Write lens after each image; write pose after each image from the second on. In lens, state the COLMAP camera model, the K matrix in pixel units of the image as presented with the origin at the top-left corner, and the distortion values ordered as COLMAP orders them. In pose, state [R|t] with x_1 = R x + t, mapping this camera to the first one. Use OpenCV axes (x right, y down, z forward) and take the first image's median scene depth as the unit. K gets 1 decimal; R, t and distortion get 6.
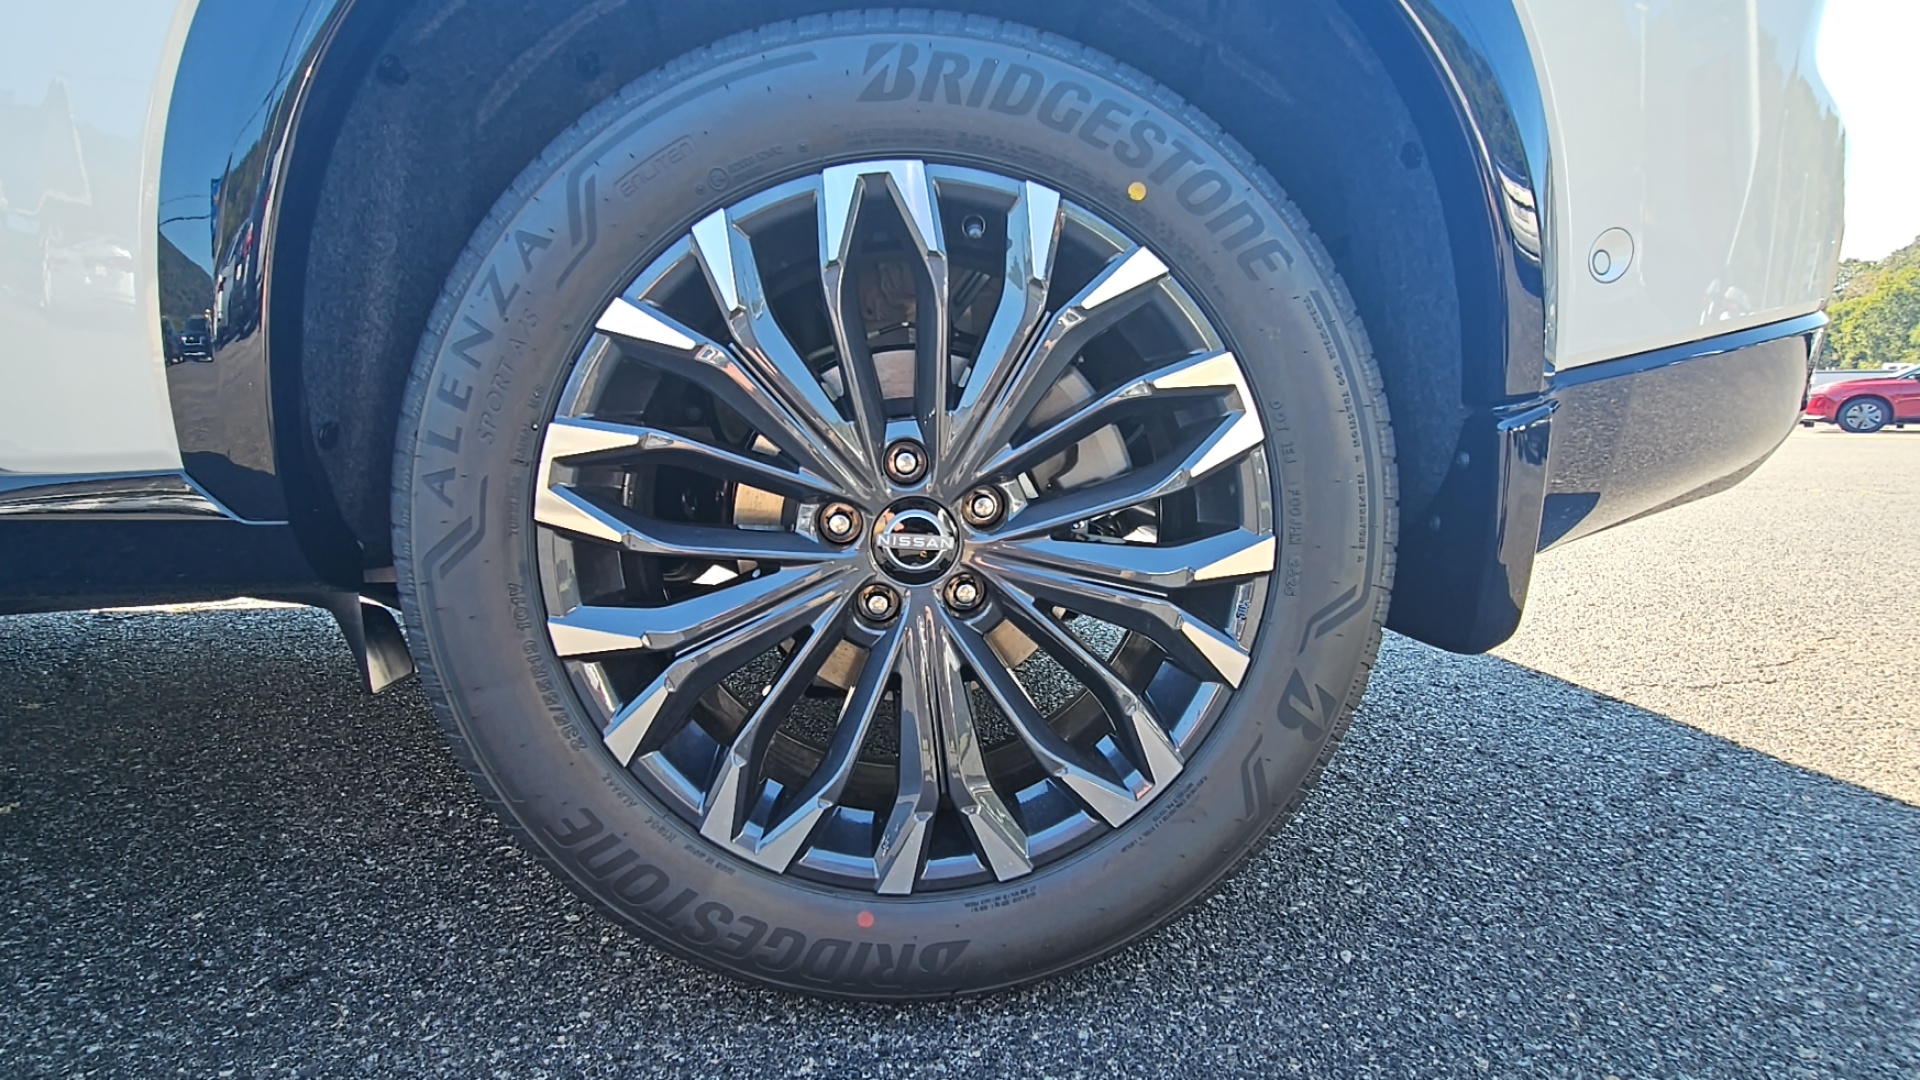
lens RADIAL K [[852.1, 0, 957.5], [0, 852.1, 533.0], [0, 0, 1]] dist [0.012273, -0.010827]
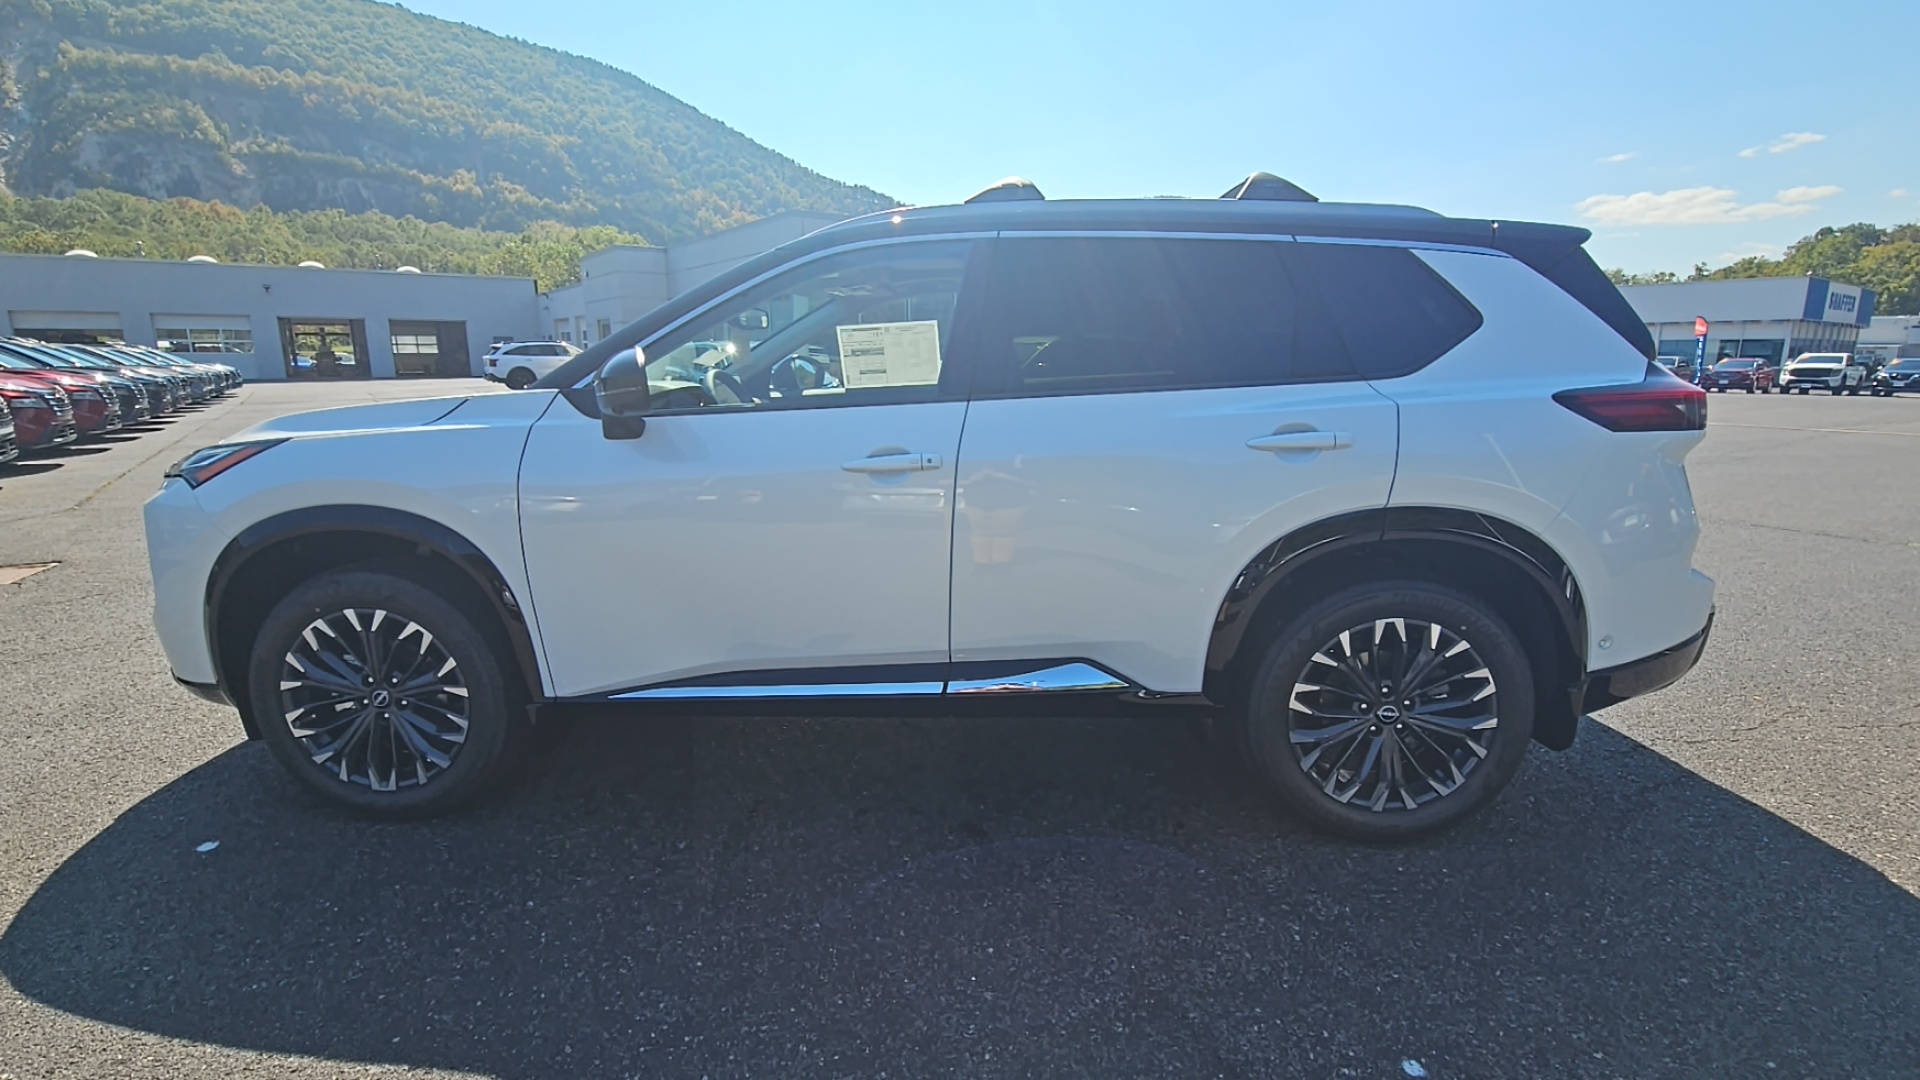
lens RADIAL K [[846.6, 0, 957.9], [0, 846.6, 533.1], [0, 0, 1]] dist [0.031426, -0.020914]
pose [[0.992644, 0.023608, -0.118746, -1.405719], [-0.016117, 0.997842, 0.063653, -0.926823], [0.119992, -0.061271, 0.990882, -2.649880]]
